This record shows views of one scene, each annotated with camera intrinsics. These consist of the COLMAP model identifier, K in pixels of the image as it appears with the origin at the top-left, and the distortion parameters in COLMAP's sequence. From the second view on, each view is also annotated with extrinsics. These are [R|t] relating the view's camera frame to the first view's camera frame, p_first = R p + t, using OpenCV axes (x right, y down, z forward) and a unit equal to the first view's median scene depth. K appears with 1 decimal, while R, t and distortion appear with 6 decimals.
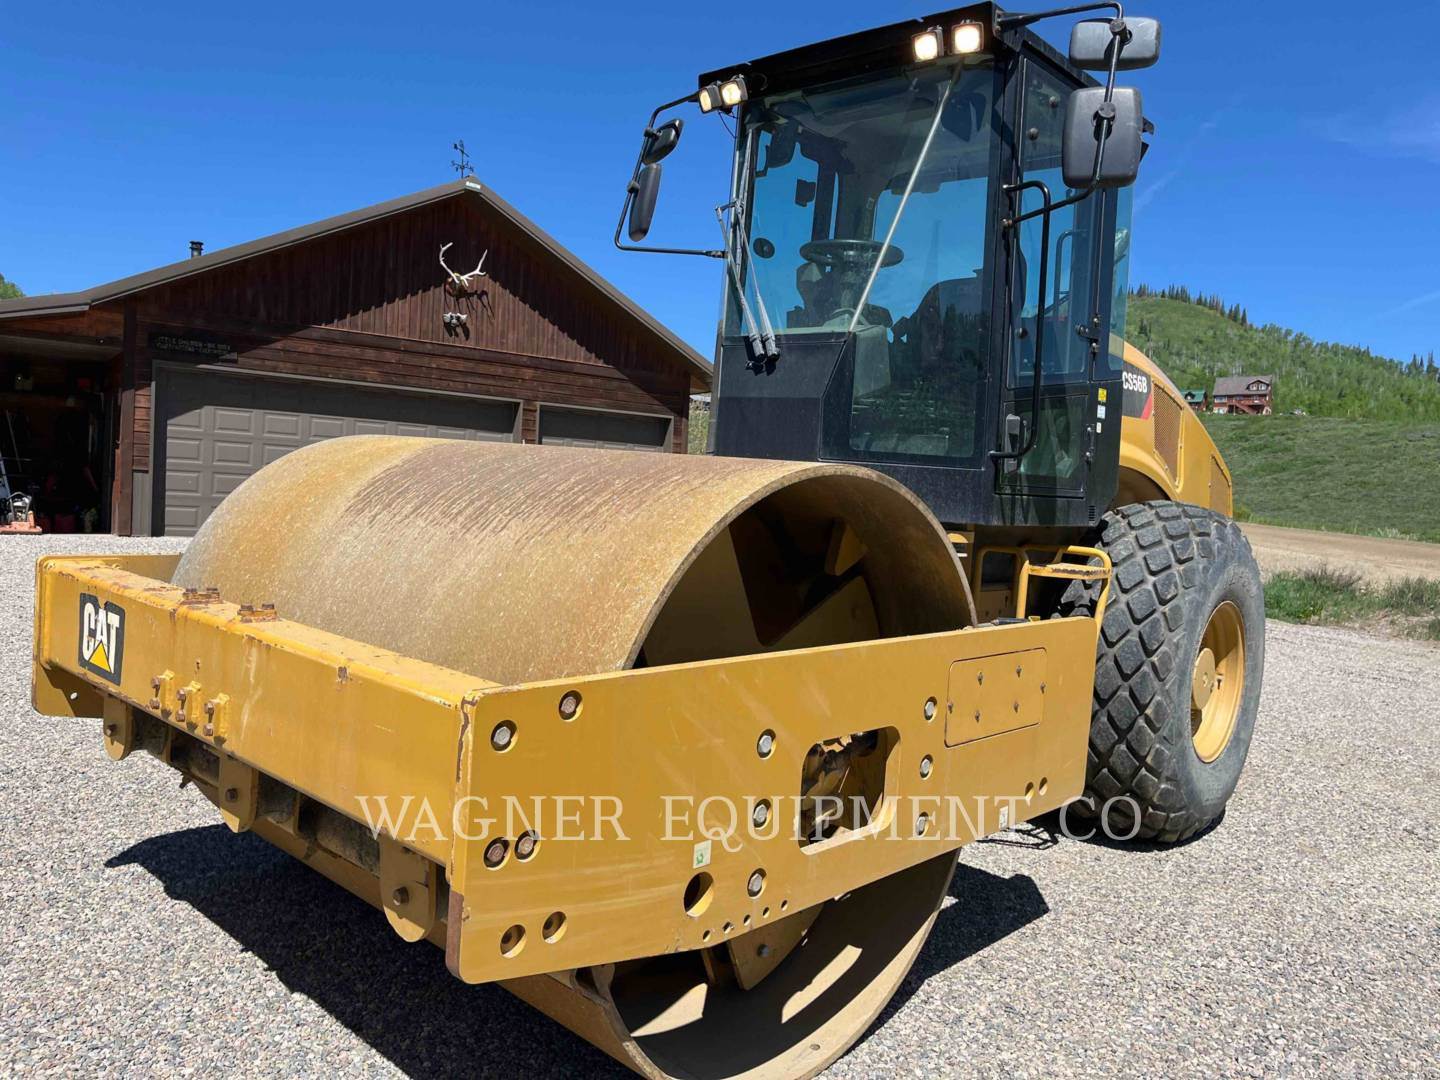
lens RADIAL K [[1098.9, 0, 718.6], [0, 1098.9, 515.1], [0, 0, 1]] dist [-0.096180, -0.000164]
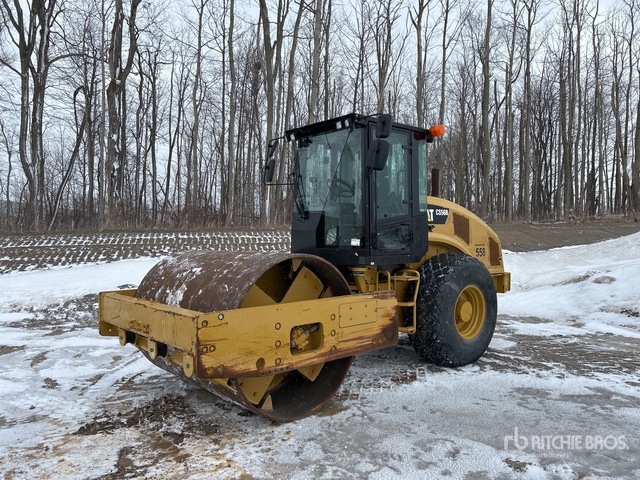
lens RADIAL K [[465.7, 0, 320.0], [0, 465.7, 240.0], [0, 0, 1]] dist [0.000175, 0.000047]
pose [[0.992871, -0.058985, -0.103577, 0.261522], [0.054885, 0.997609, -0.042000, -0.016817], [0.105807, 0.036016, 0.993734, -0.462172]]
